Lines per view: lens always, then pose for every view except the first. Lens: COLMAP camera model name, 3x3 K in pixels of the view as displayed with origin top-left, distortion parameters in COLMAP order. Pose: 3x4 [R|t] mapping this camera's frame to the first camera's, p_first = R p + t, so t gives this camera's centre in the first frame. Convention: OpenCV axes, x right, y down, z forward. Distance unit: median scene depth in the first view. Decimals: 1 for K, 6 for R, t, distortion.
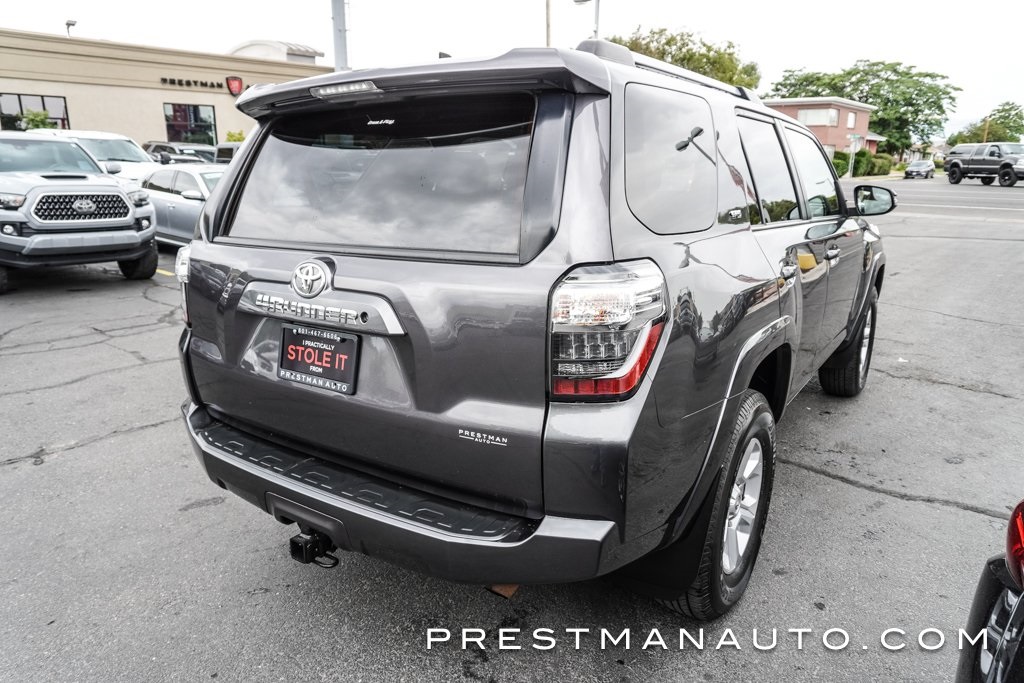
lens RADIAL K [[694.8, 0, 498.3], [0, 694.8, 349.2], [0, 0, 1]] dist [-0.013276, -0.000606]
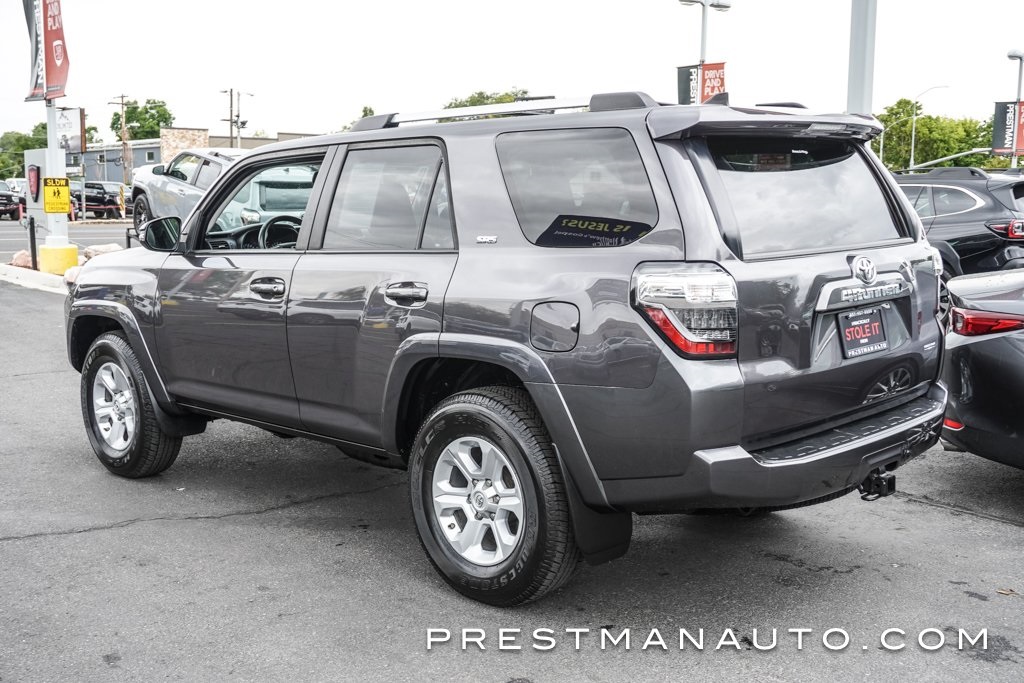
lens RADIAL K [[1148.7, 0, 515.5], [0, 1148.7, 341.4], [0, 0, 1]] dist [-0.008992, 0.000000]
pose [[0.163391, -0.129789, 0.977987, -2.439263], [0.253105, 0.963644, 0.085599, -0.313777], [-0.953541, 0.233547, 0.190301, 1.214659]]
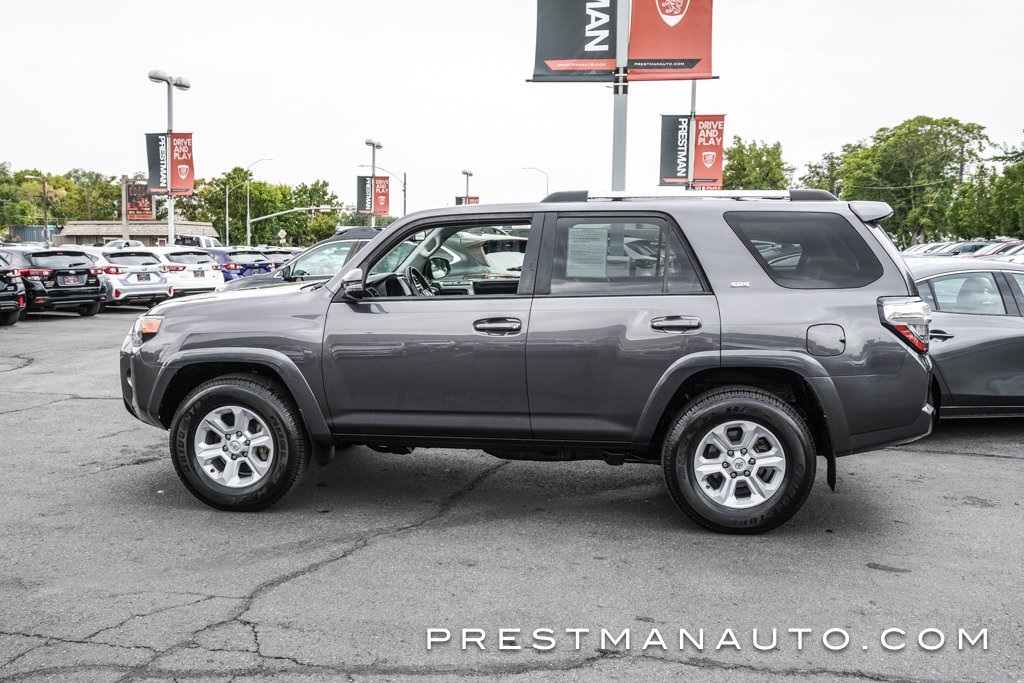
lens RADIAL K [[928.0, 0, 511.7], [0, 928.0, 340.6], [0, 0, 1]] dist [-0.031482, 0.000000]
pose [[-0.468756, -0.100722, 0.877566, -2.266153], [0.211864, 0.951659, 0.222393, -0.889054], [-0.857544, 0.290173, -0.424757, 3.327118]]
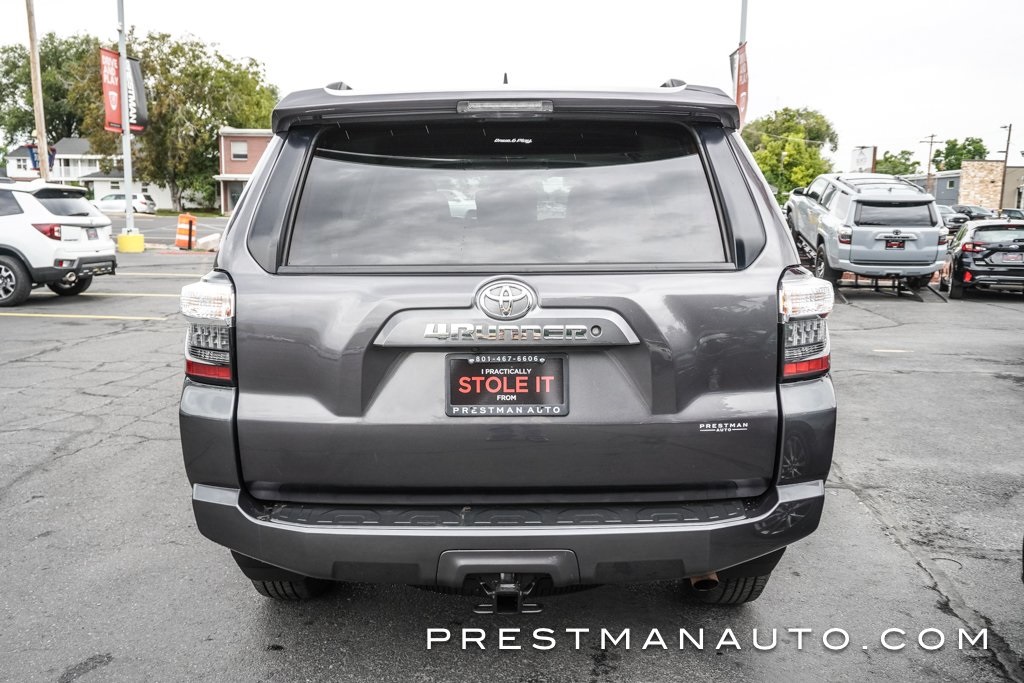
lens RADIAL K [[862.8, 0, 507.0], [0, 862.8, 343.5], [0, 0, 1]] dist [0.007508, -0.008807]
pose [[0.818250, -0.081043, 0.569121, -0.916859], [0.136635, 0.989060, -0.055604, 0.021674], [-0.558388, 0.123260, 0.820372, 0.045075]]
